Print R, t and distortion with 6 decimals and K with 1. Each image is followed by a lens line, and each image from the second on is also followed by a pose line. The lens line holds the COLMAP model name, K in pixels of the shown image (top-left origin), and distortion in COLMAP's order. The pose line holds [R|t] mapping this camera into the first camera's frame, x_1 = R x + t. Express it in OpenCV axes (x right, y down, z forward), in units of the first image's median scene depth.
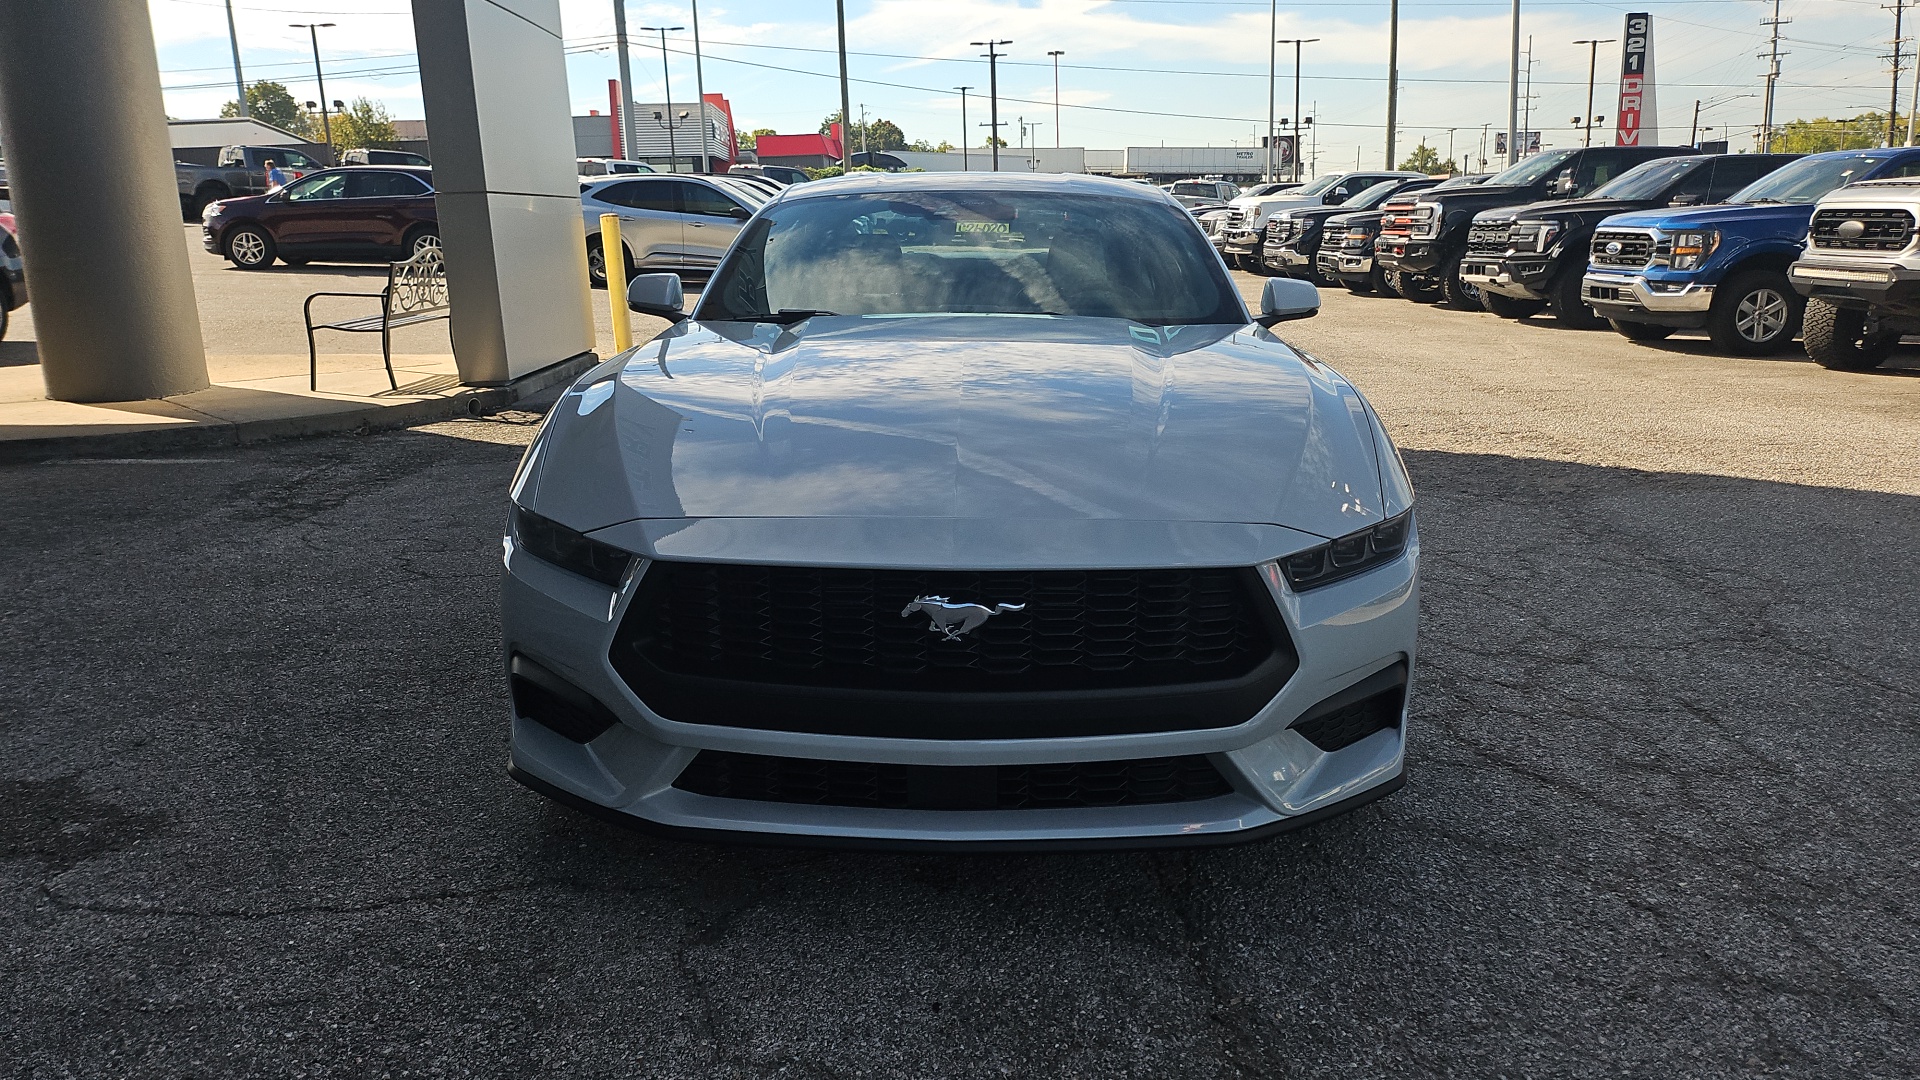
lens RADIAL K [[1409.7, 0, 972.8], [0, 1409.7, 547.1], [0, 0, 1]] dist [0.086066, -0.108634]
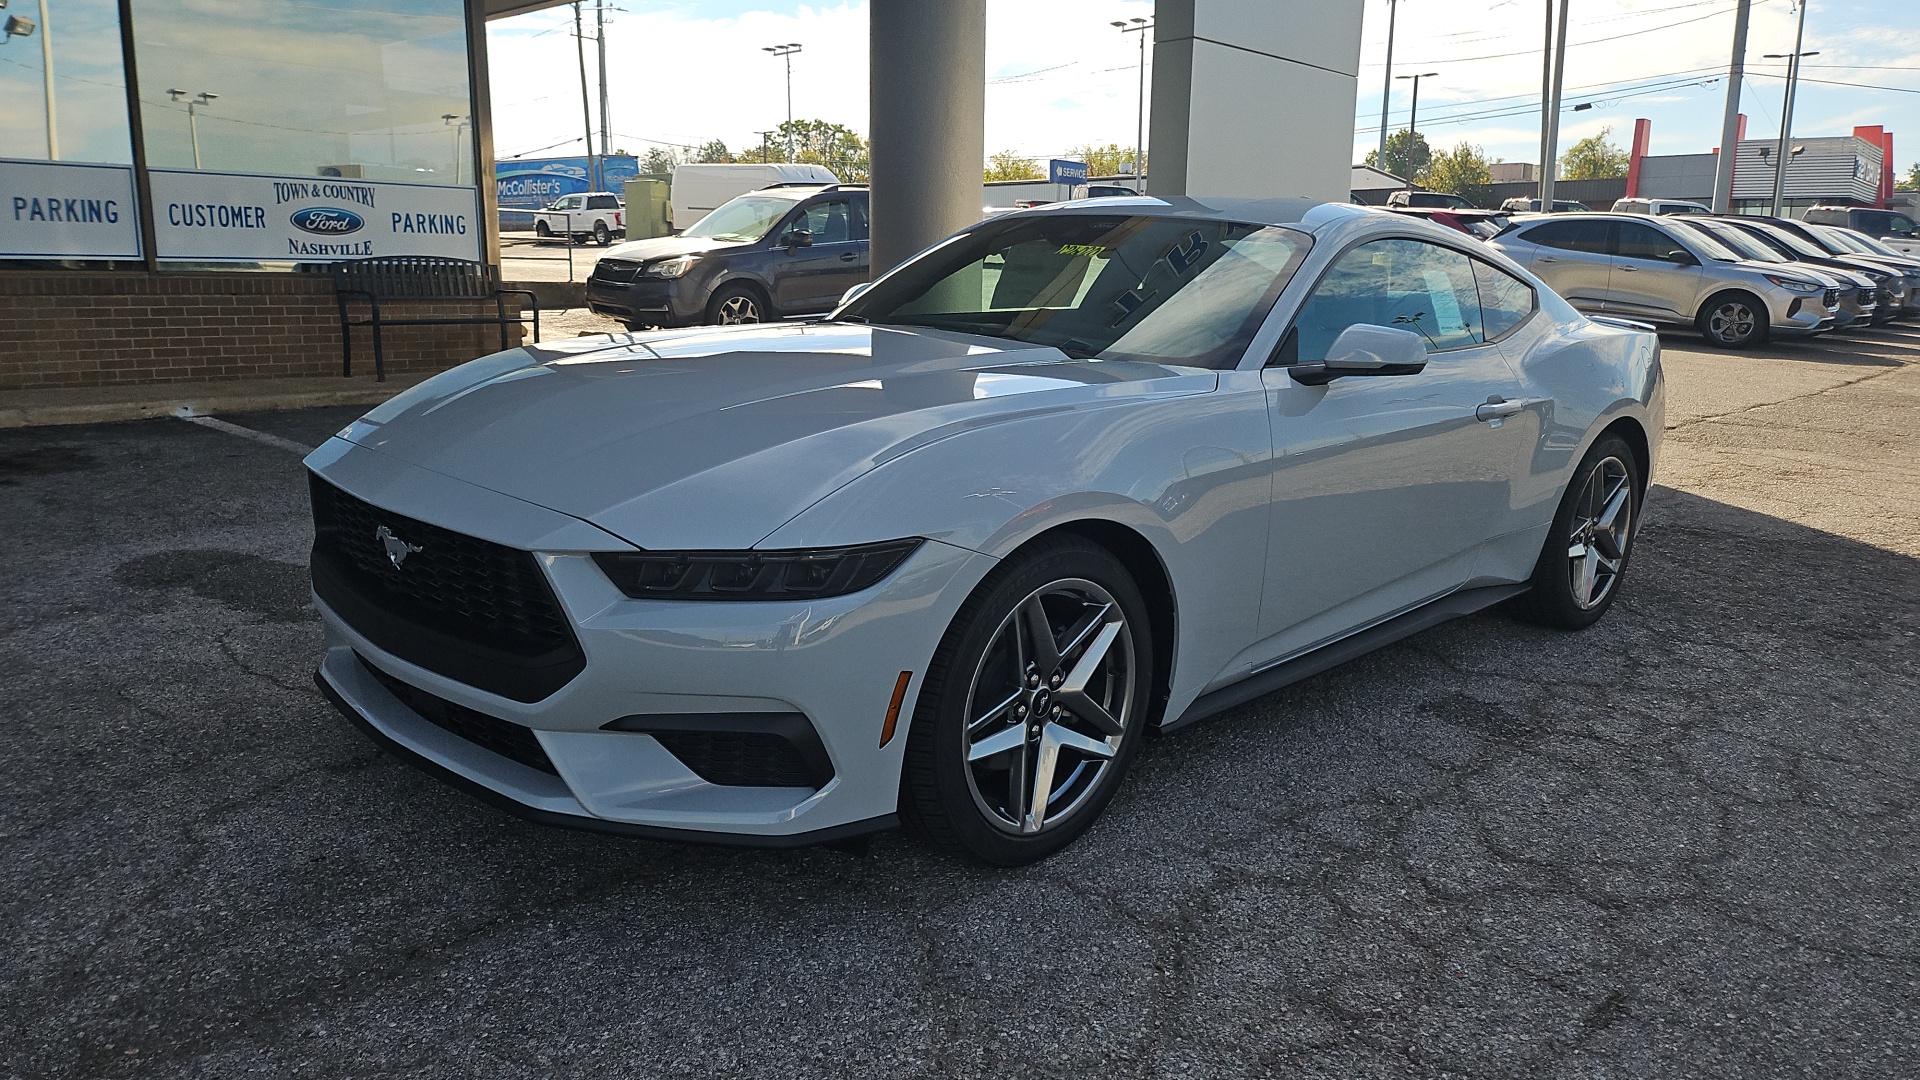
lens RADIAL K [[1413.8, 0, 968.8], [0, 1413.8, 531.2], [0, 0, 1]] dist [0.092392, -0.102858]
pose [[0.695192, 0.171738, -0.698007, 0.138535], [-0.200081, 0.978897, 0.041574, -0.013263], [0.690416, 0.110756, 0.714883, 0.056242]]
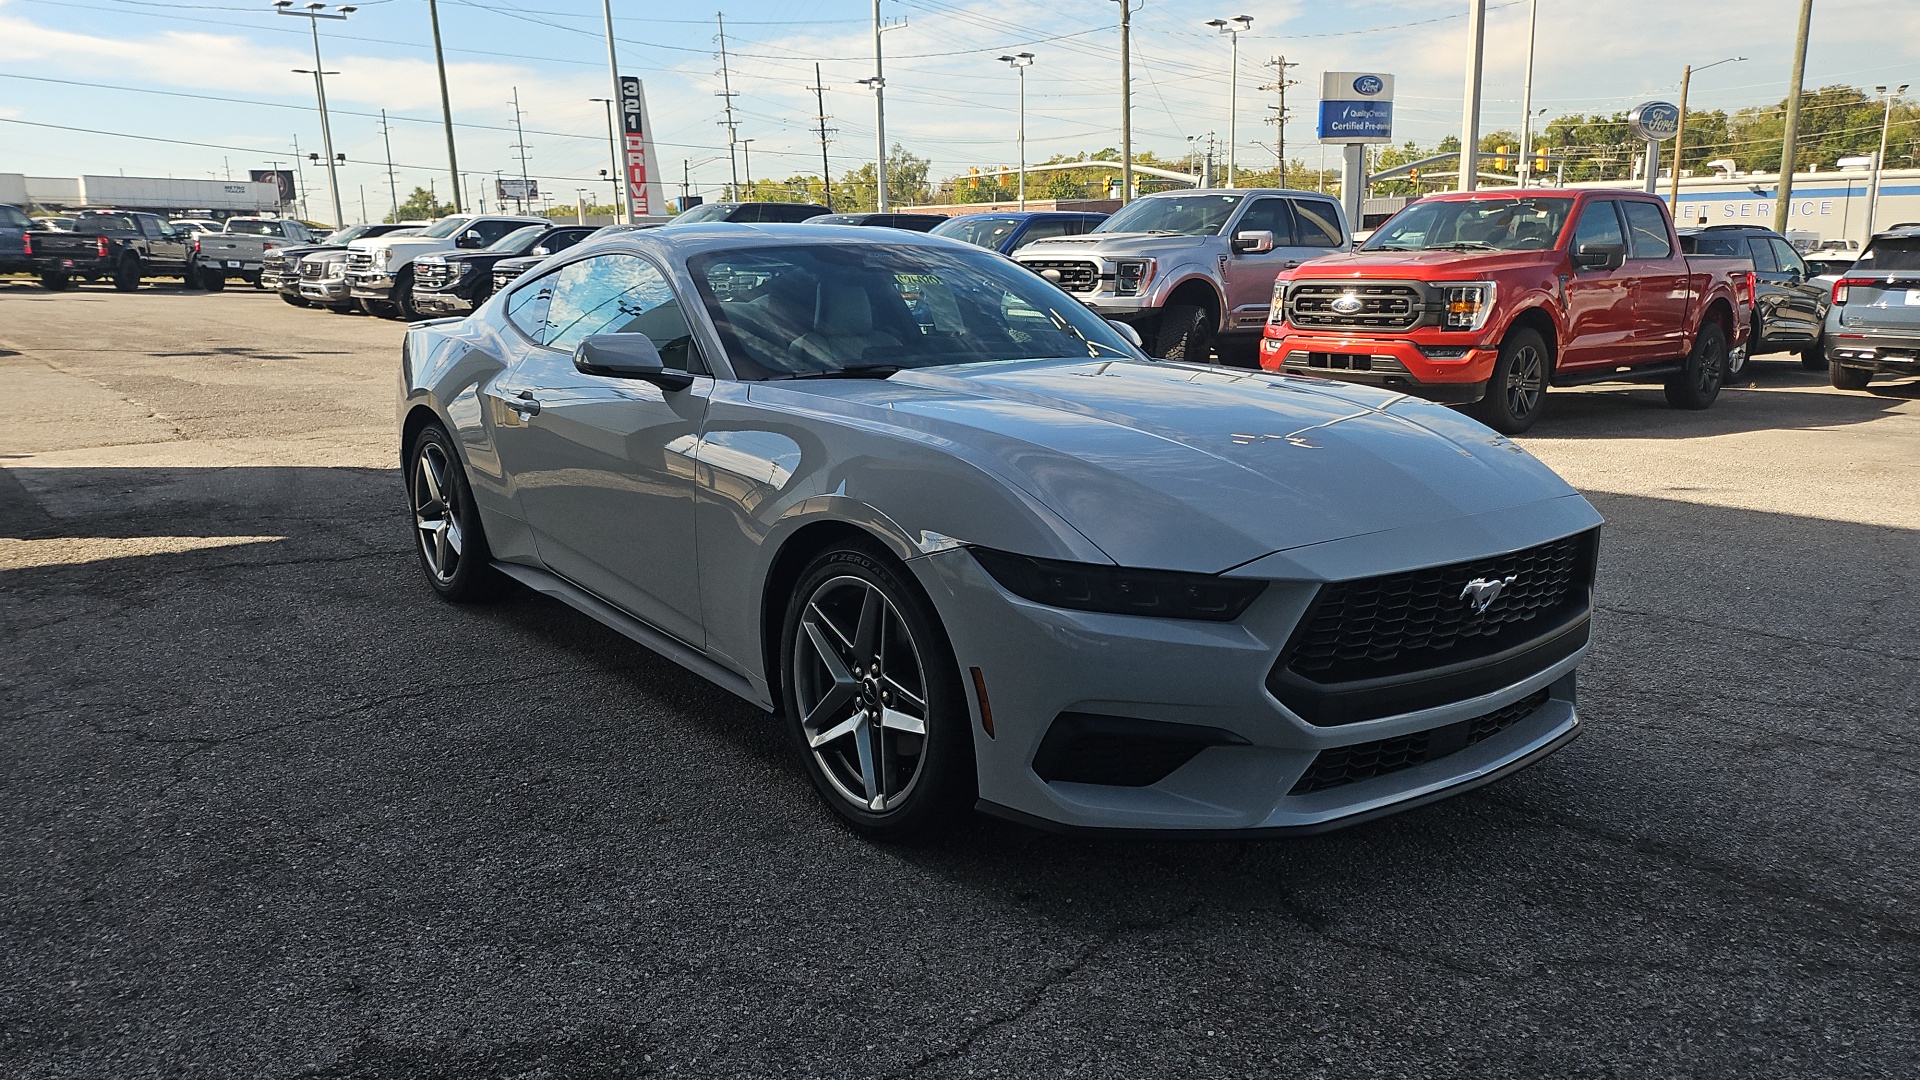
lens RADIAL K [[1409.7, 0, 972.8], [0, 1409.7, 547.1], [0, 0, 1]] dist [0.086066, -0.108634]
pose [[0.762207, -0.128055, 0.634541, -0.143293], [0.145984, 0.988990, 0.024231, -0.010794], [-0.630658, 0.074164, 0.772509, 0.039254]]
